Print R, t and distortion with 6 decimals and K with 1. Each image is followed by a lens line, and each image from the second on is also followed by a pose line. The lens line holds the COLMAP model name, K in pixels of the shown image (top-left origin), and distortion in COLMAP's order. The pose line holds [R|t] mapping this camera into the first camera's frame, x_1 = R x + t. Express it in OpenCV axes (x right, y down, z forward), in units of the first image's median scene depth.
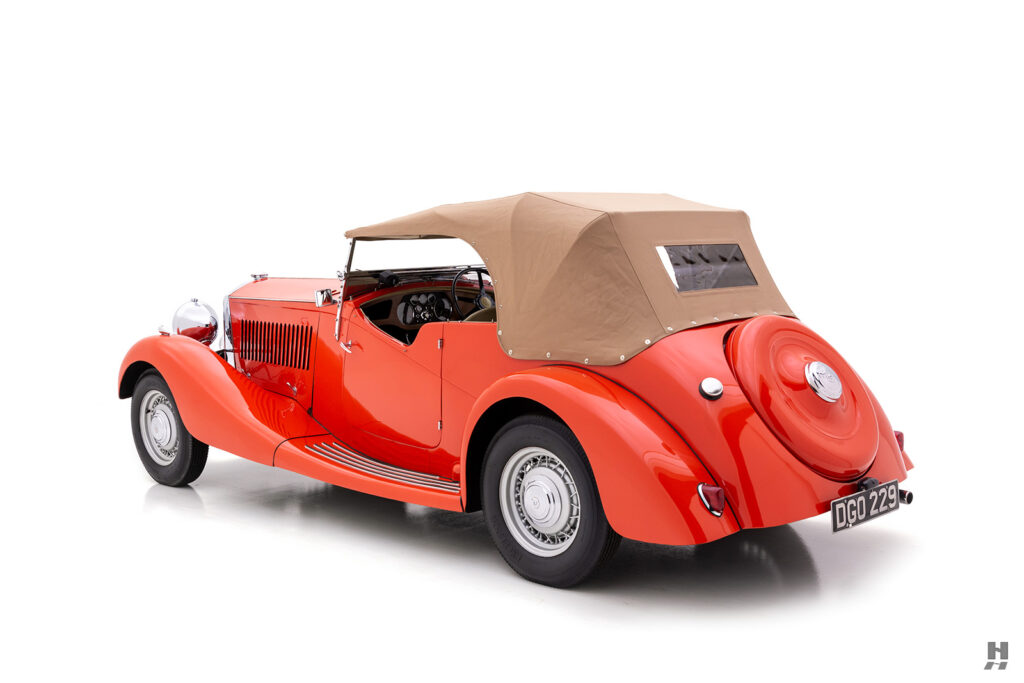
lens RADIAL K [[1217.5, 0, 512.0], [0, 1217.5, 341.5], [0, 0, 1]] dist [-0.021253, -0.014904]
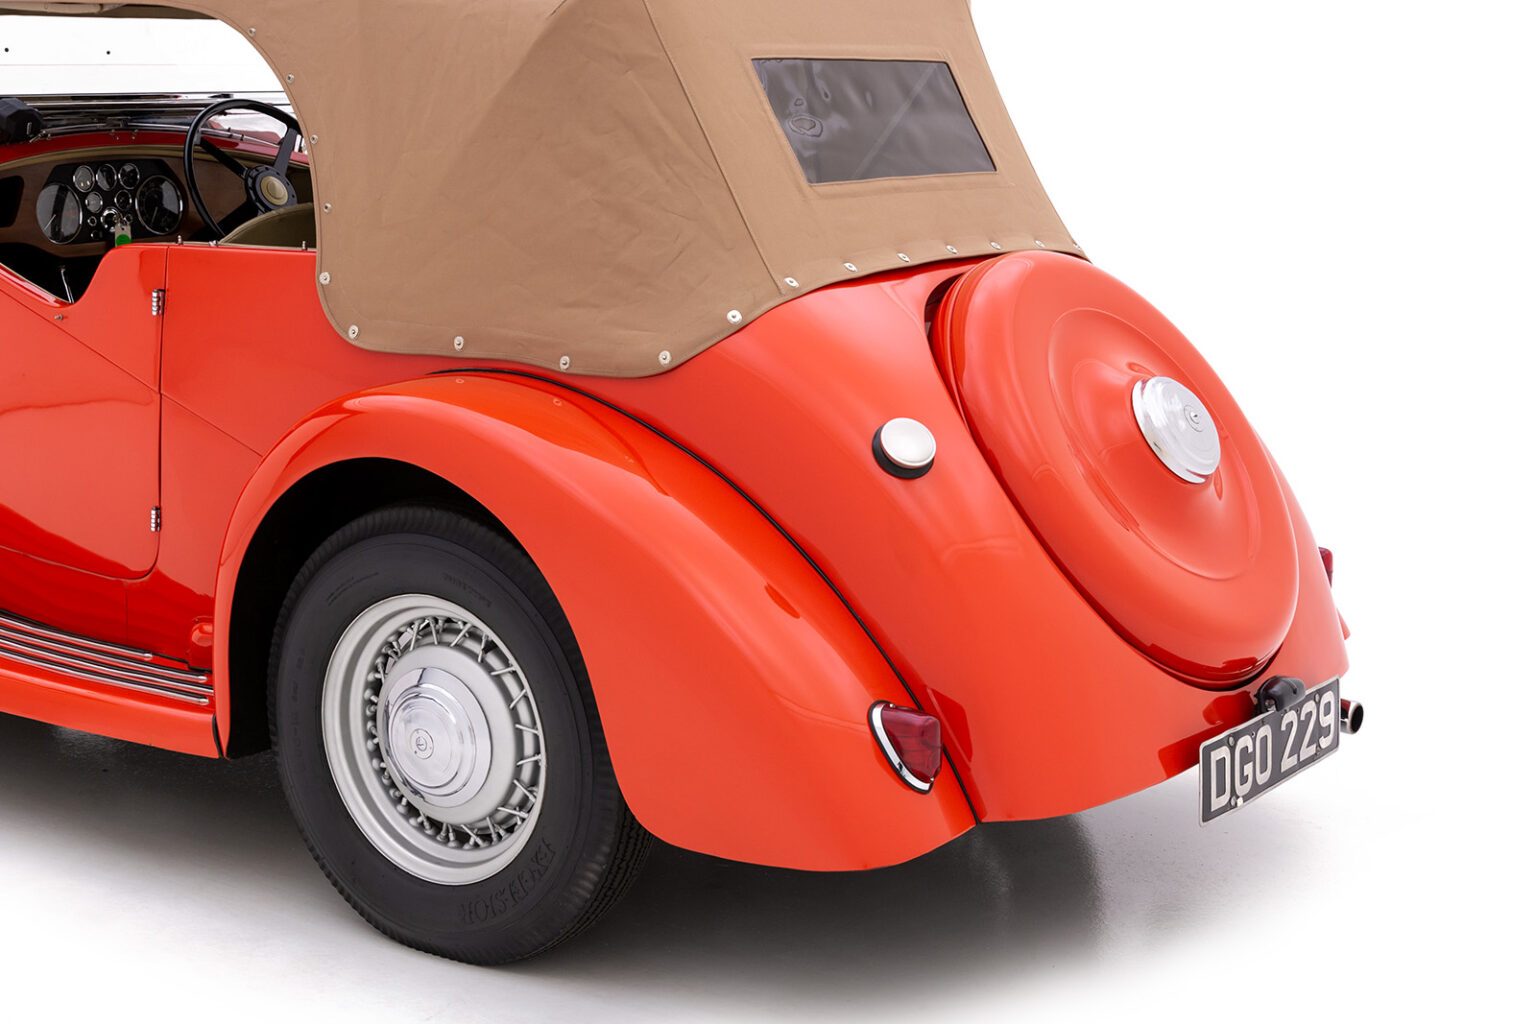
lens RADIAL K [[2600.4, 0, 768.0], [0, 2600.4, 512.0], [0, 0, 1]] dist [-0.054116, 0.175319]
pose [[0.983005, 0.009107, 0.183351, -0.022938], [-0.025982, 0.995617, 0.089843, -0.011574], [-0.181729, -0.093080, 0.978933, 0.208191]]
